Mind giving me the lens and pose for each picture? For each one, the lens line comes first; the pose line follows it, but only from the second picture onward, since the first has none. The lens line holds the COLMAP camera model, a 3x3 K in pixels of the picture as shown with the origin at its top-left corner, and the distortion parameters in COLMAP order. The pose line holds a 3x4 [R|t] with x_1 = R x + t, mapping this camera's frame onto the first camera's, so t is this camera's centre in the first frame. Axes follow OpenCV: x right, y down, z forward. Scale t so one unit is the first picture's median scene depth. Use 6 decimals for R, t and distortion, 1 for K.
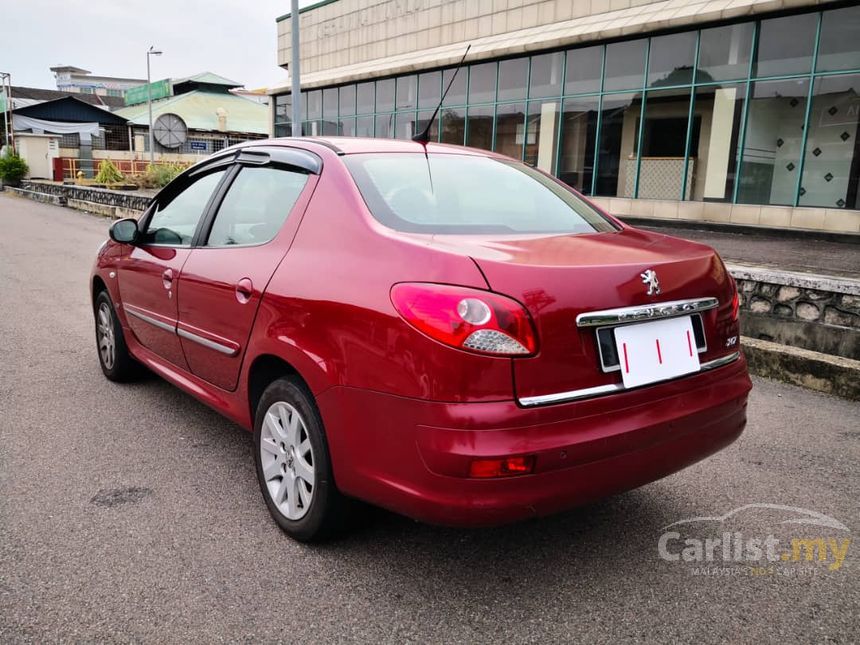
lens RADIAL K [[729.7, 0, 437.1], [0, 729.7, 326.4], [0, 0, 1]] dist [0.010368, -0.034024]
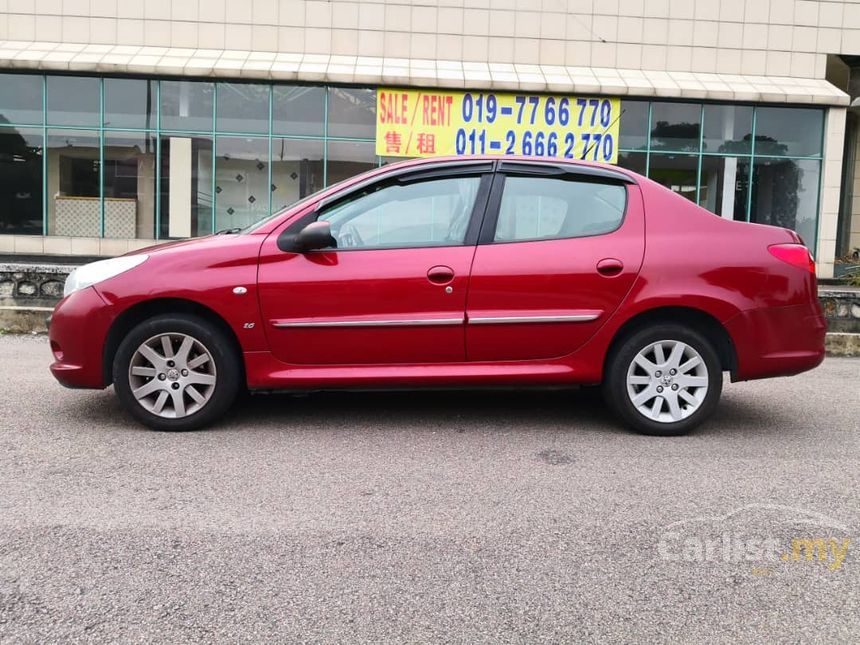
lens RADIAL K [[729.7, 0, 427.7], [0, 729.7, 320.5], [0, 0, 1]] dist [0.010368, -0.034024]
pose [[0.552114, -0.085584, 0.829365, -0.328416], [0.148757, 0.988869, 0.003016, -0.001784], [-0.820391, 0.121708, 0.558699, 0.113912]]
